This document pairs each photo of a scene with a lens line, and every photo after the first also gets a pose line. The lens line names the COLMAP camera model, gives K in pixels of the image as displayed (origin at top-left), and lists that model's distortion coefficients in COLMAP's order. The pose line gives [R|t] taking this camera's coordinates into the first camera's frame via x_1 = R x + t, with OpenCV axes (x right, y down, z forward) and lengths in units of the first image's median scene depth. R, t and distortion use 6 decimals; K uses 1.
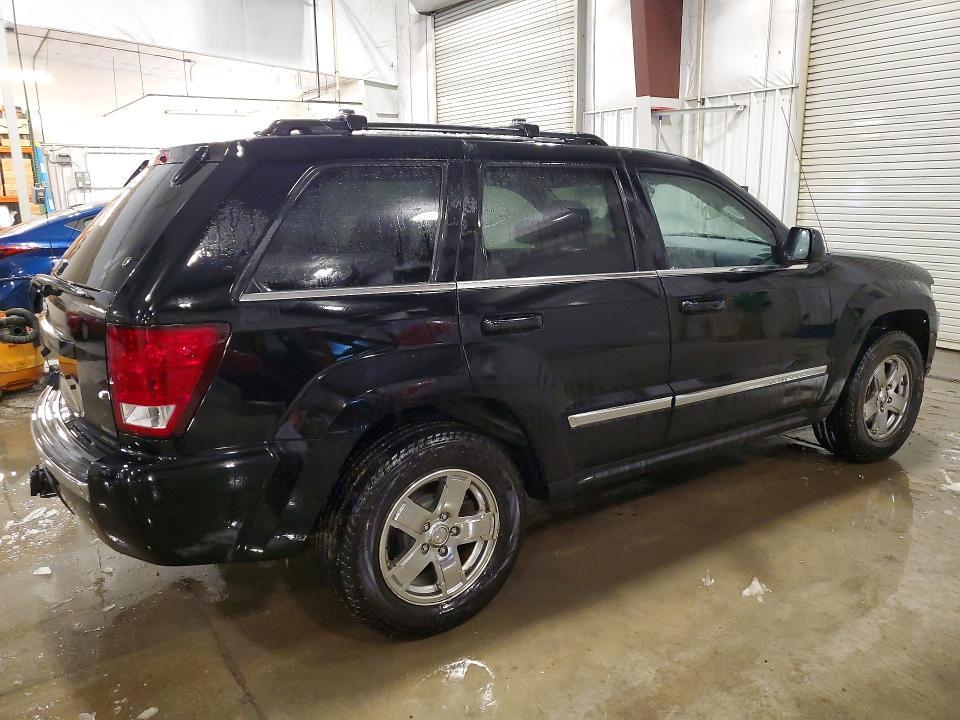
lens RADIAL K [[777.7, 0, 481.7], [0, 777.7, 359.6], [0, 0, 1]] dist [0.019489, 0.006541]
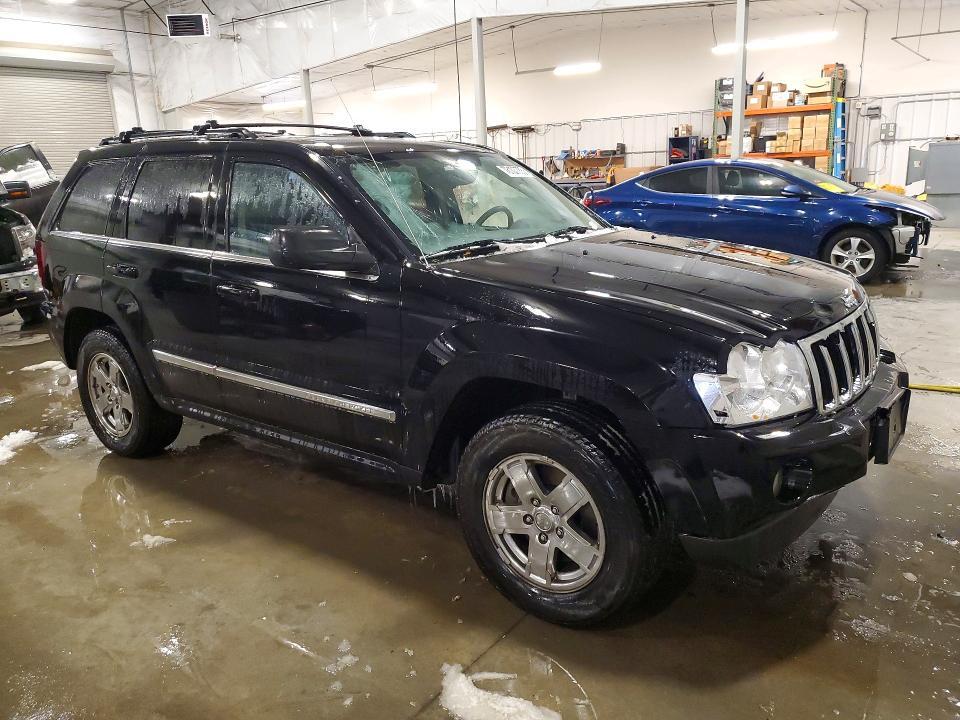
lens RADIAL K [[777.7, 0, 481.8], [0, 777.7, 362.5], [0, 0, 1]] dist [0.019489, 0.006541]
pose [[0.287660, 0.243432, -0.926279, 0.345852], [-0.173421, 0.964410, 0.199596, -0.061585], [0.941901, 0.103220, 0.319639, 0.249754]]
